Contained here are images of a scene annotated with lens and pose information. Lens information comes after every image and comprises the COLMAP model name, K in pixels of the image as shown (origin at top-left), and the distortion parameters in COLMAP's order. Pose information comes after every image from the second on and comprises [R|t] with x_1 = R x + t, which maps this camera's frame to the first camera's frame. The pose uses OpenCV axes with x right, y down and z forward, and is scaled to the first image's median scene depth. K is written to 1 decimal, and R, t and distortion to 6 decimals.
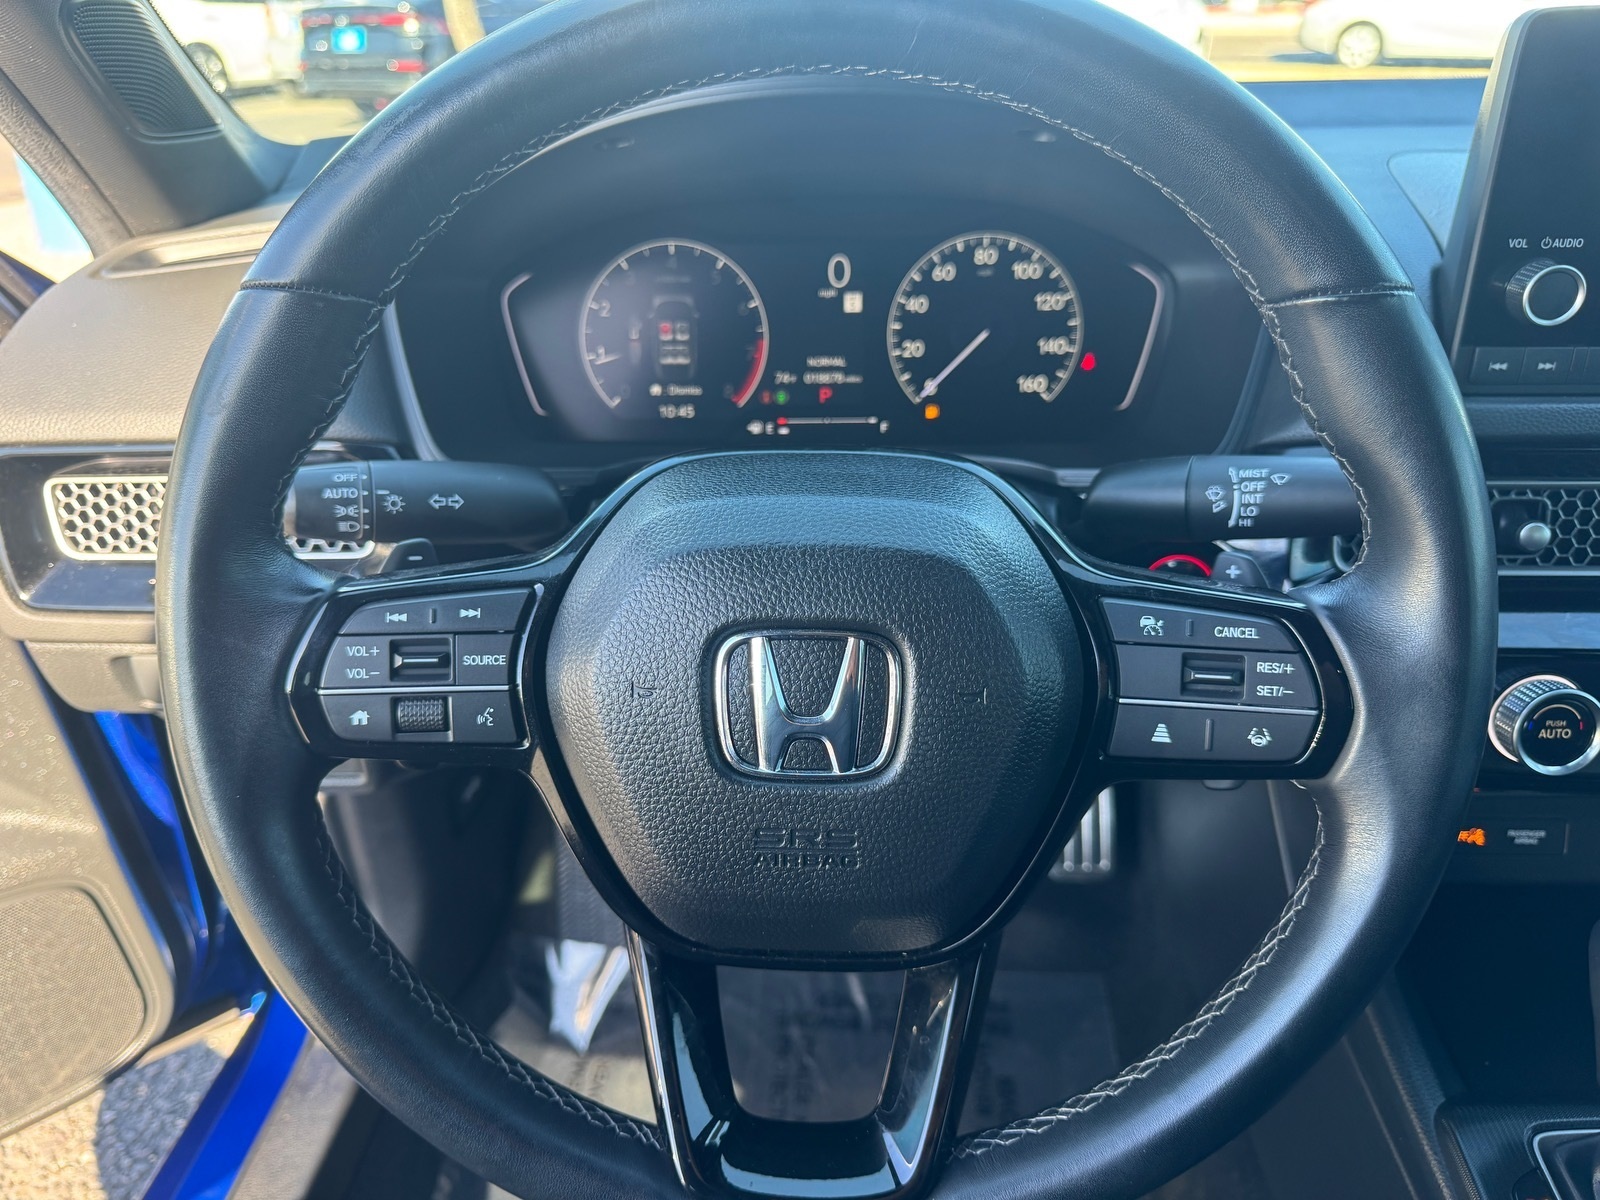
lens RADIAL K [[1162.9, 0, 800.0], [0, 1162.9, 600.0], [0, 0, 1]] dist [0.159621, -0.396614]
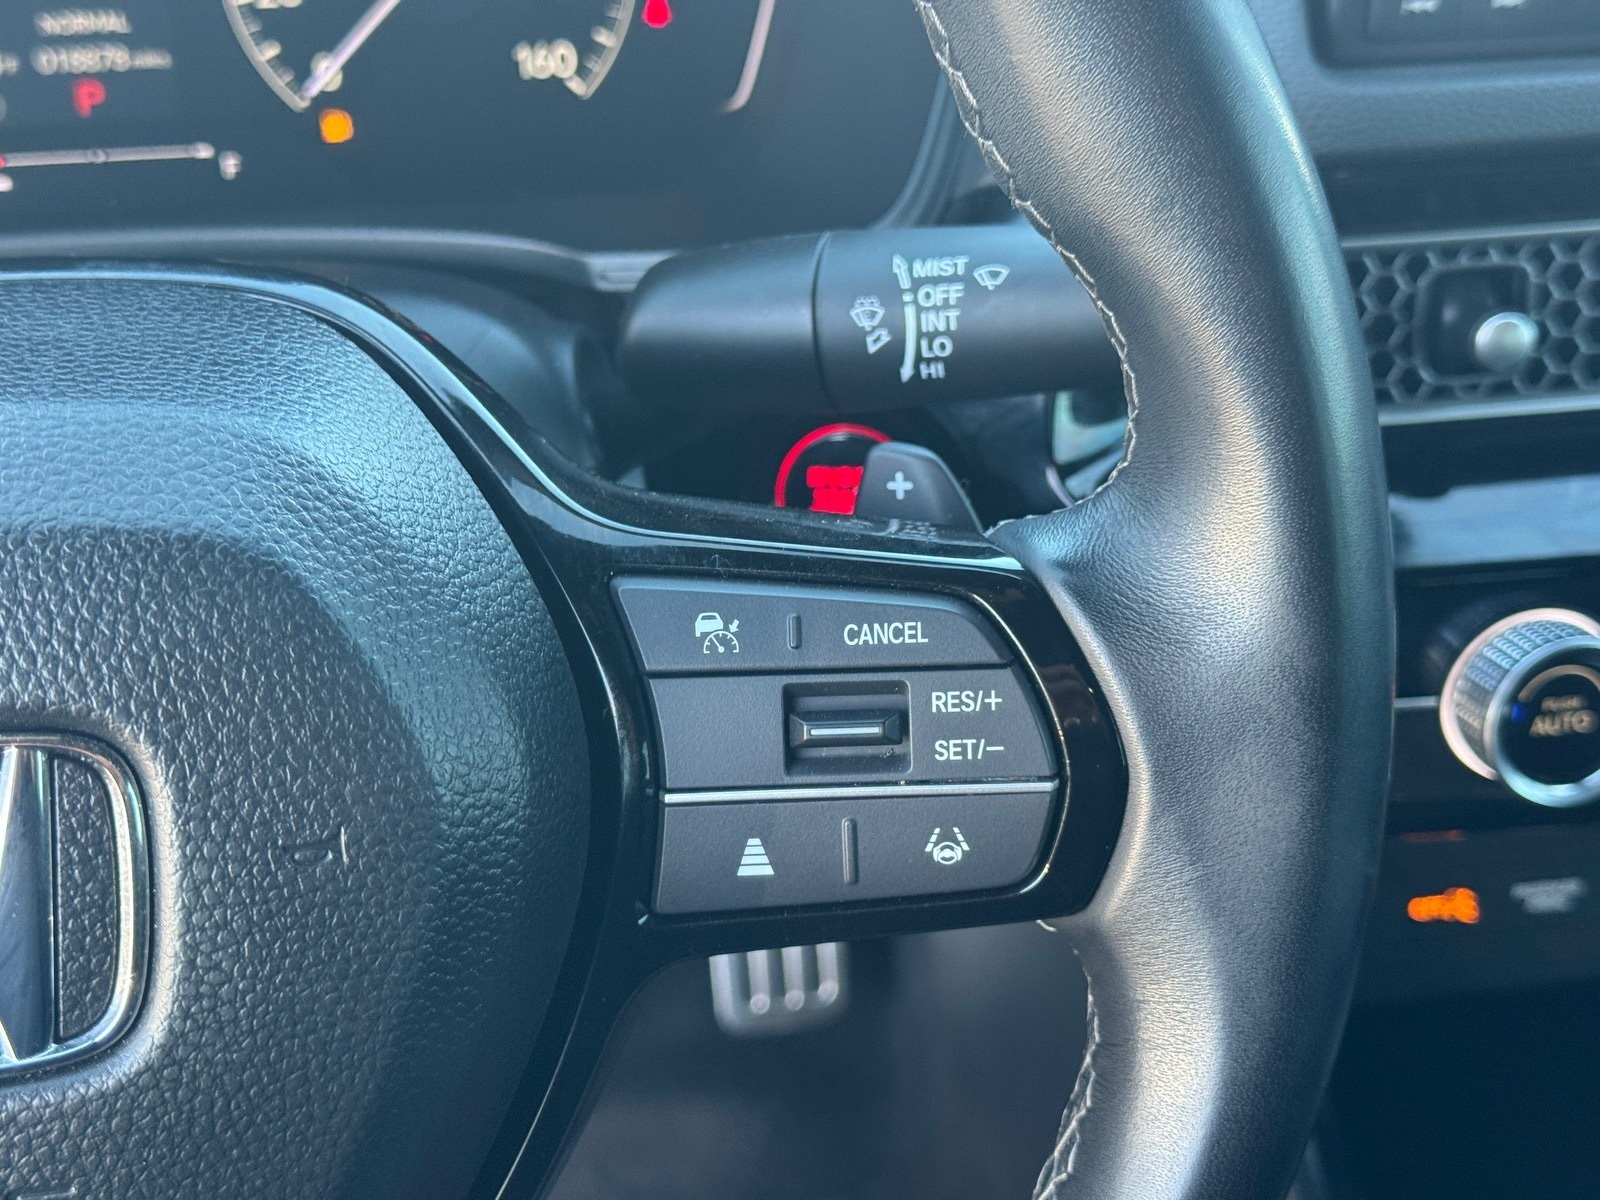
lens RADIAL K [[2306.6, 0, 800.0], [0, 2306.6, 600.0], [0, 0, 1]] dist [0.220594, -0.616666]
pose [[0.971909, -0.093615, 0.215939, 0.126301], [0.078600, 0.993918, 0.077124, -0.056257], [-0.221846, -0.057985, 0.973356, 0.094594]]
